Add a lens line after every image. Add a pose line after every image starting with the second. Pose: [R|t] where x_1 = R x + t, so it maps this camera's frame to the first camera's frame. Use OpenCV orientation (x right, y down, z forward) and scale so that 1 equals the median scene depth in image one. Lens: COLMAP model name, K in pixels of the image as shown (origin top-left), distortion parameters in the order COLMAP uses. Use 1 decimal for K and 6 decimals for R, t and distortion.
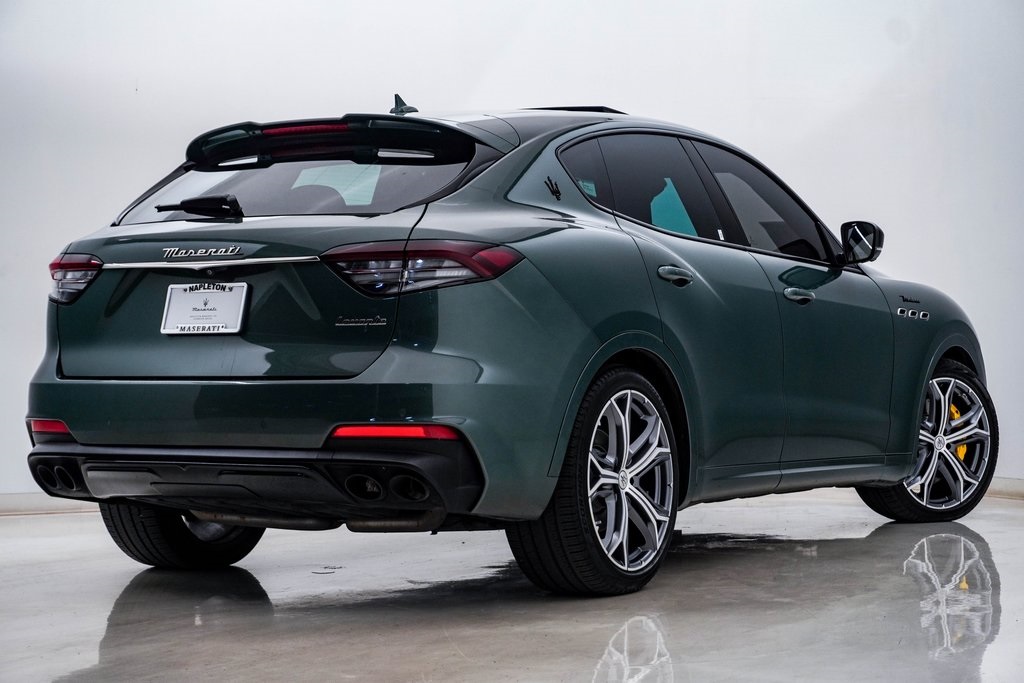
lens RADIAL K [[2185.3, 0, 513.2], [0, 2185.3, 338.2], [0, 0, 1]] dist [0.008715, 0.000000]
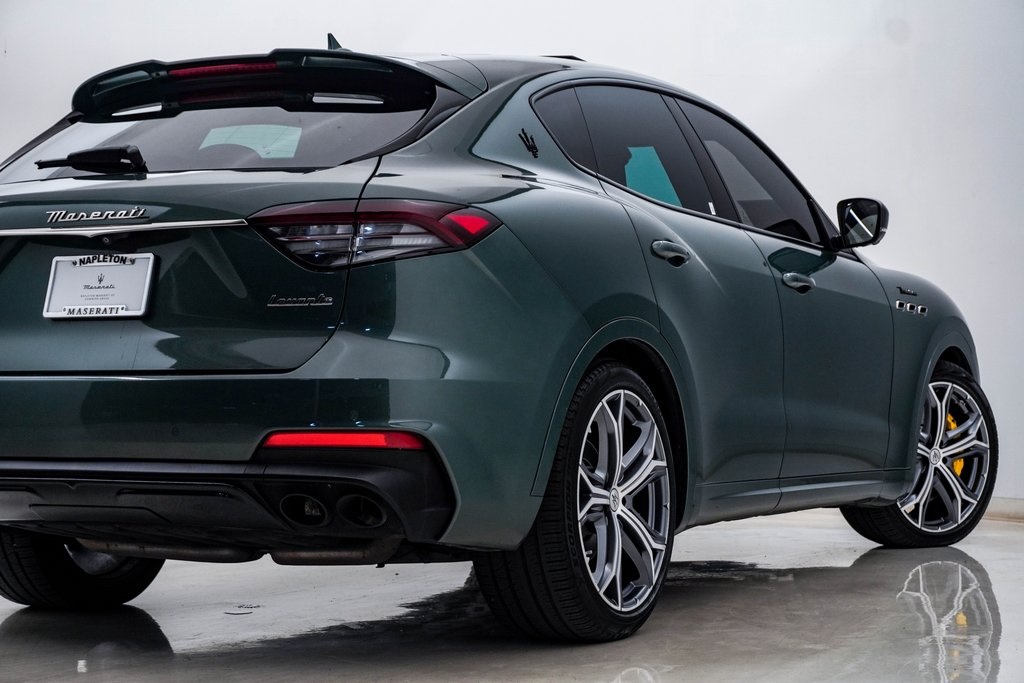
lens RADIAL K [[2185.3, 0, 517.2], [0, 2185.3, 341.1], [0, 0, 1]] dist [0.008715, 0.000000]
pose [[0.997929, 0.002502, 0.064272, -0.039469], [-0.002016, 0.999969, -0.007616, 0.012054], [-0.064289, 0.007471, 0.997903, 0.190760]]
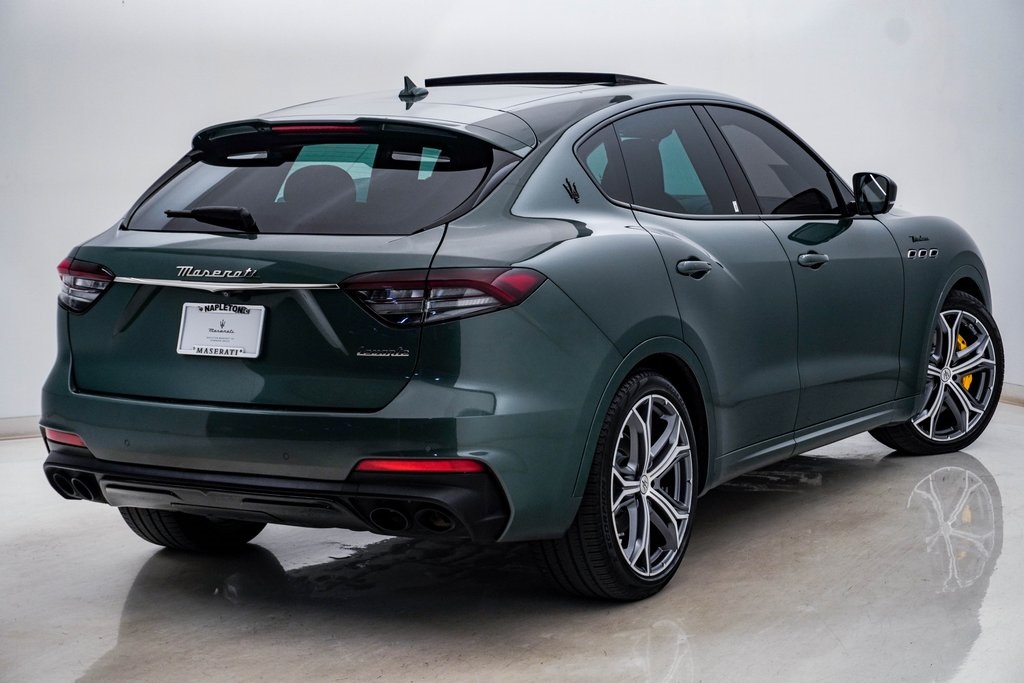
lens RADIAL K [[2185.3, 0, 509.3], [0, 2185.3, 341.5], [0, 0, 1]] dist [0.008715, 0.000000]
pose [[0.999825, -0.012756, 0.013660, -0.024588], [0.011083, 0.993164, 0.116197, -0.118870], [-0.015048, -0.116026, 0.993132, 0.019162]]
